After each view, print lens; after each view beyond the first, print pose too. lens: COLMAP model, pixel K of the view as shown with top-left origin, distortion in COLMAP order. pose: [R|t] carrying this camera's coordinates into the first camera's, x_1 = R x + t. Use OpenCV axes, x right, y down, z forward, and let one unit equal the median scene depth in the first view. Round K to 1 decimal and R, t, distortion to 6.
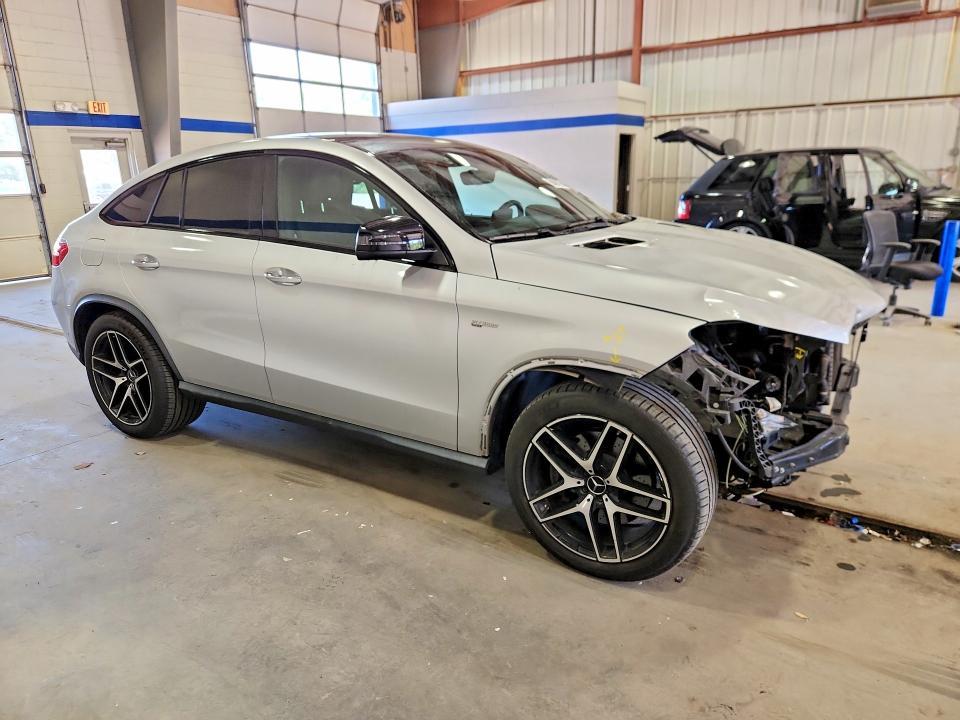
lens RADIAL K [[634.8, 0, 475.4], [0, 634.8, 358.0], [0, 0, 1]] dist [0.008091, -0.003246]
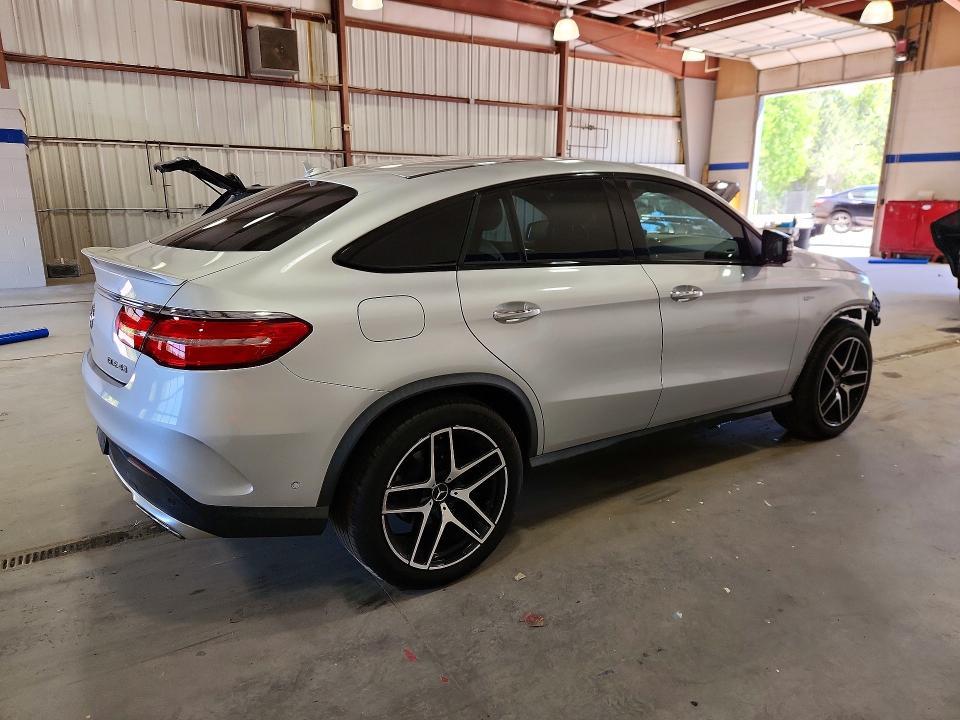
lens RADIAL K [[634.8, 0, 475.4], [0, 634.8, 358.0], [0, 0, 1]] dist [0.008091, -0.003246]
pose [[0.440831, -0.192346, 0.876739, -1.245705], [0.239886, 0.966487, 0.091419, -0.180523], [-0.864941, 0.170017, 0.472199, 0.743020]]
